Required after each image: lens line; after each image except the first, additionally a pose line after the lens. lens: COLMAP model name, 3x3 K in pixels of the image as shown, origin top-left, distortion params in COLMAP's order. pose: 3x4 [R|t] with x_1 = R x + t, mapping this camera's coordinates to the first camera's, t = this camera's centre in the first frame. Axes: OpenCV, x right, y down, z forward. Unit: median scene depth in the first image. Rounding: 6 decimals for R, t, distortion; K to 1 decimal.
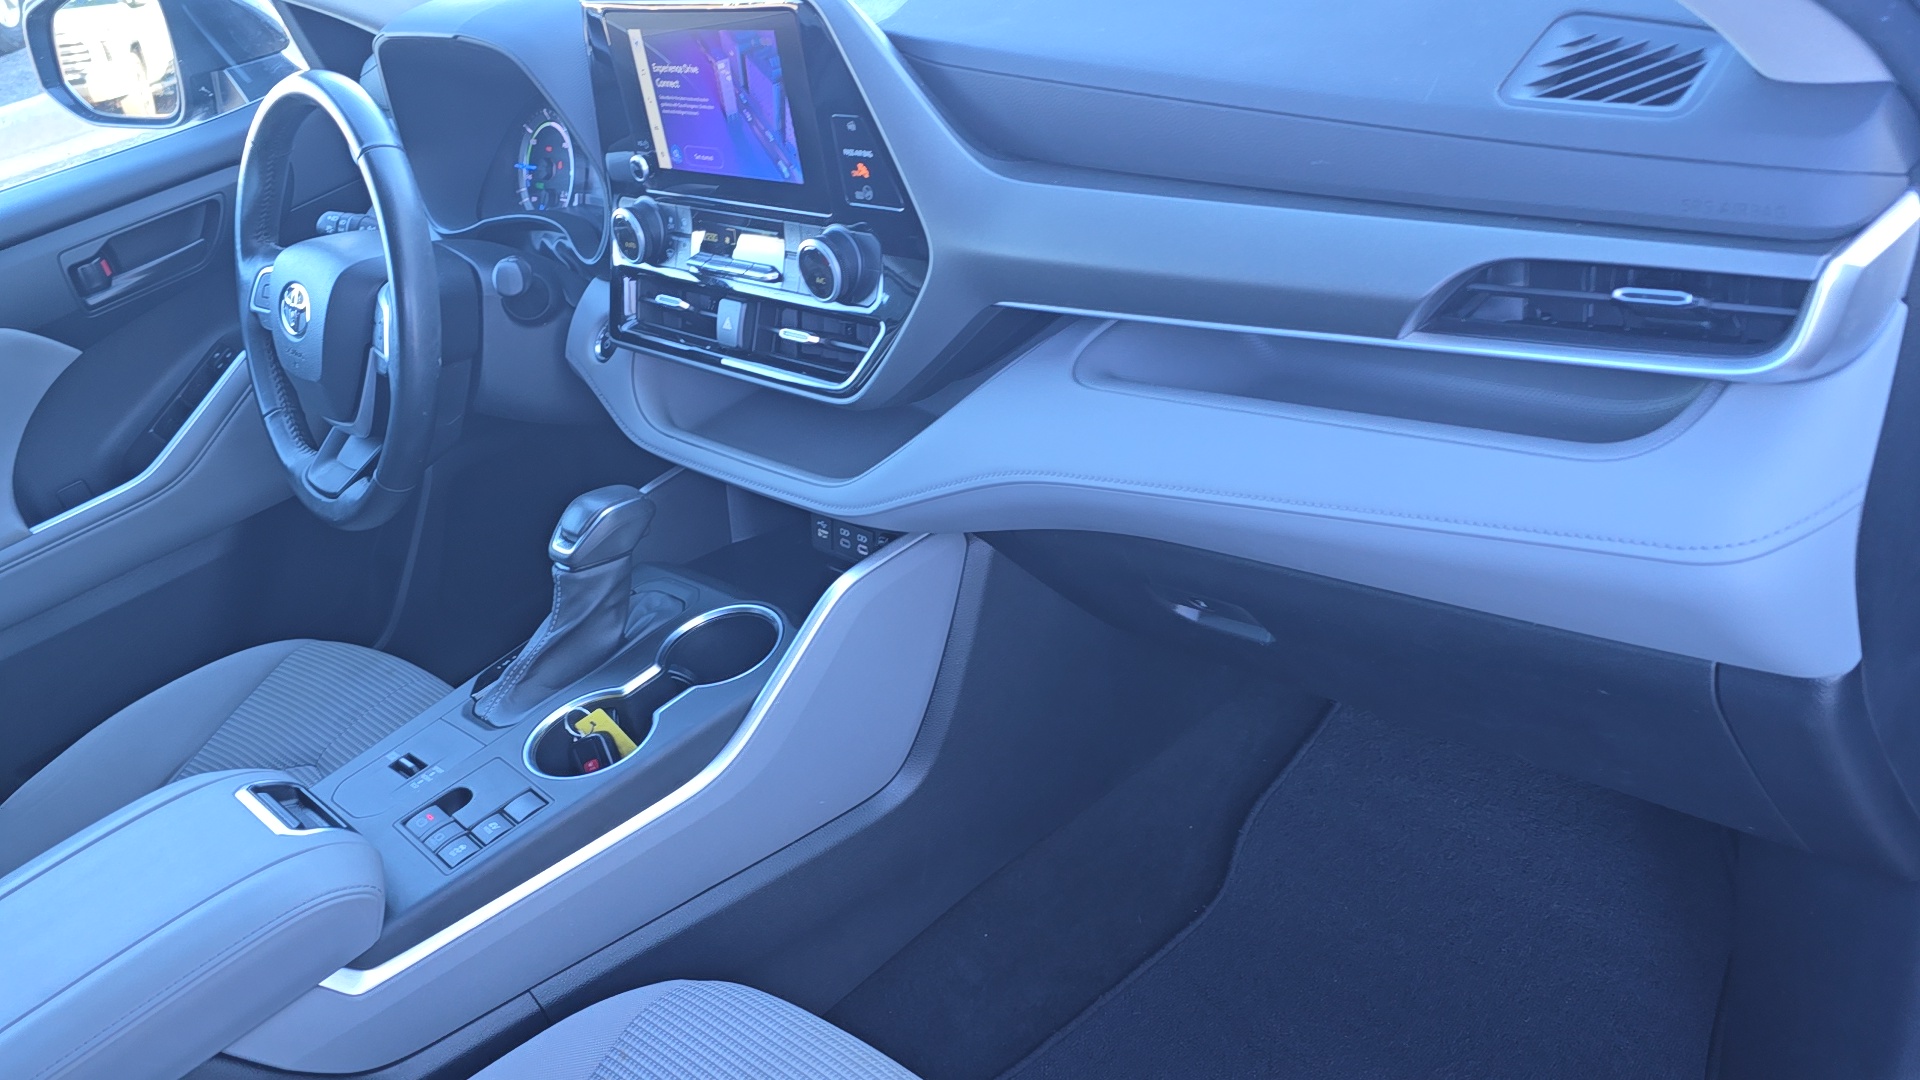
lens RADIAL K [[1566.8, 0, 928.6], [0, 1566.8, 574.1], [0, 0, 1]] dist [-0.011484, 0.010253]
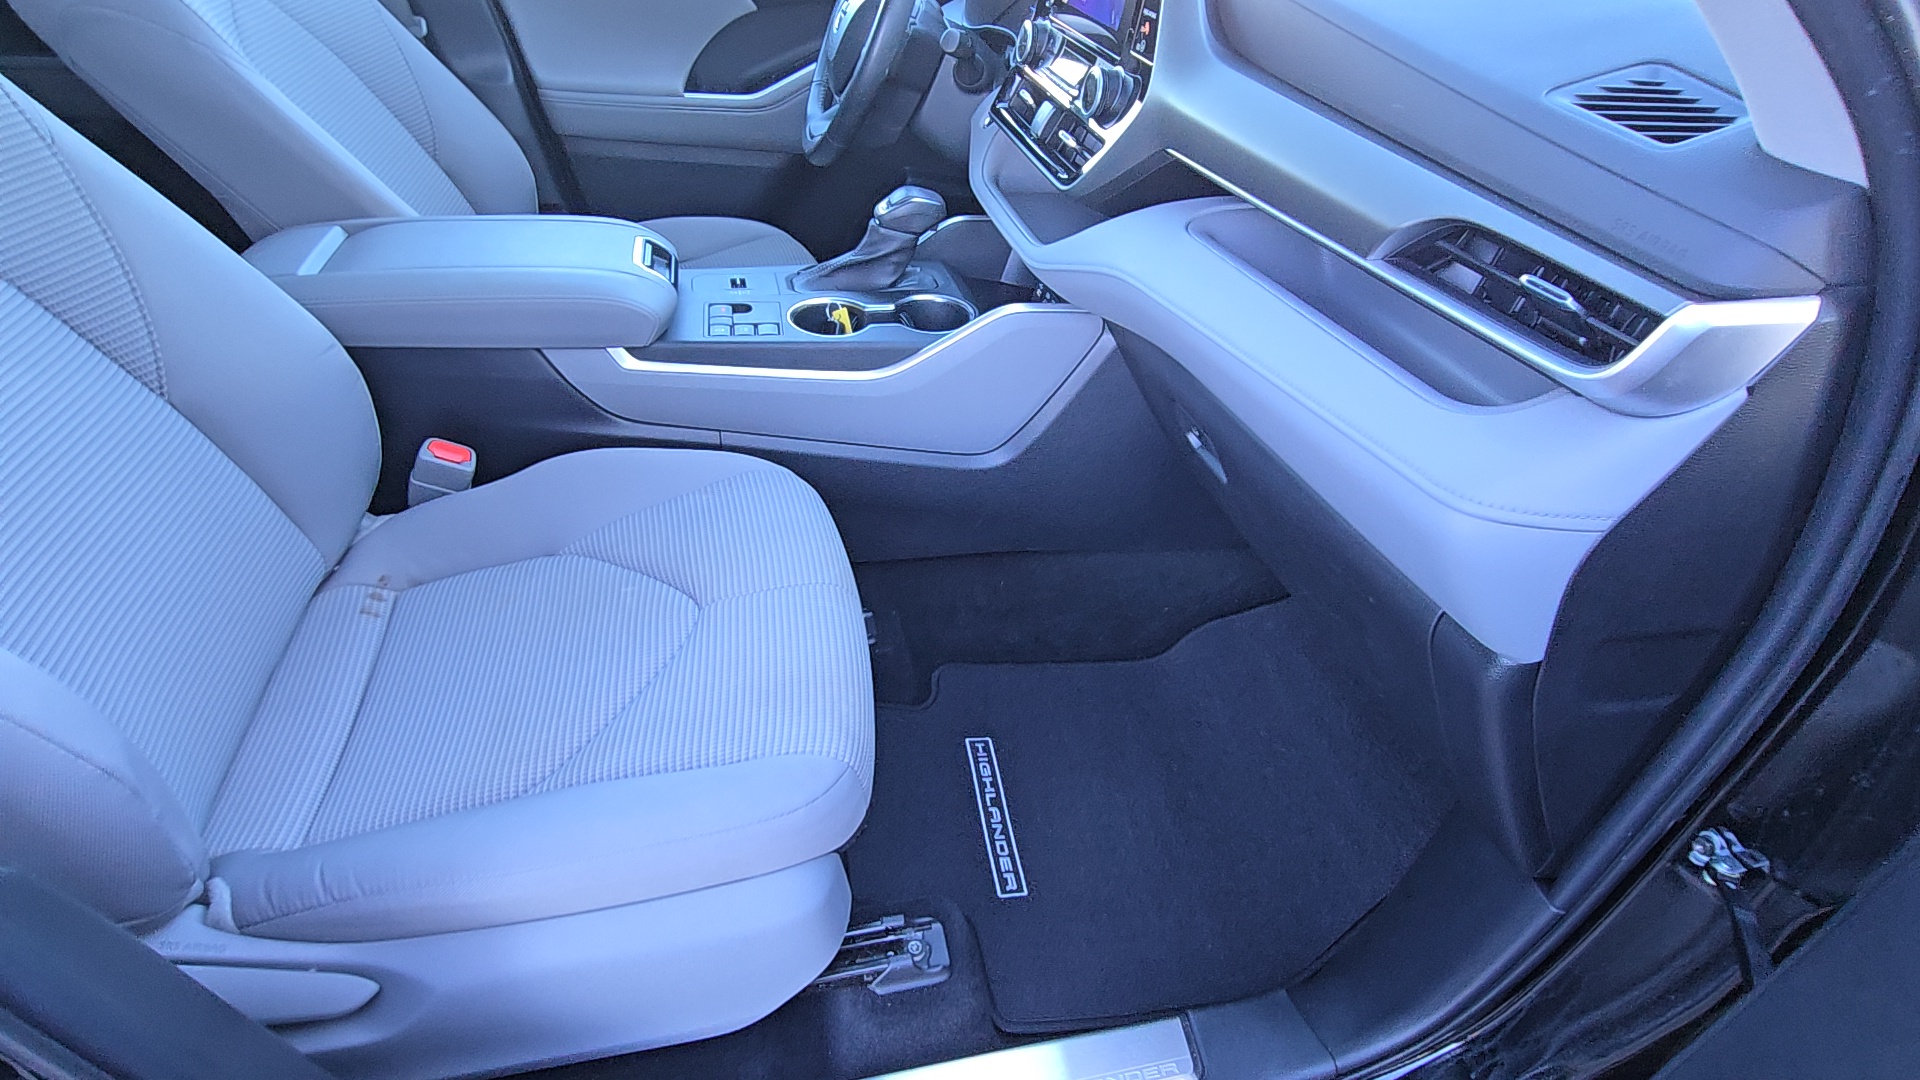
lens RADIAL K [[945.6, 0, 955.2], [0, 945.6, 537.9], [0, 0, 1]] dist [0.001031, -0.000955]
pose [[0.809764, 0.539400, -0.230932, 0.236695], [-0.504151, 0.840967, 0.196486, 0.039935], [0.300191, -0.042683, 0.952924, 0.118594]]
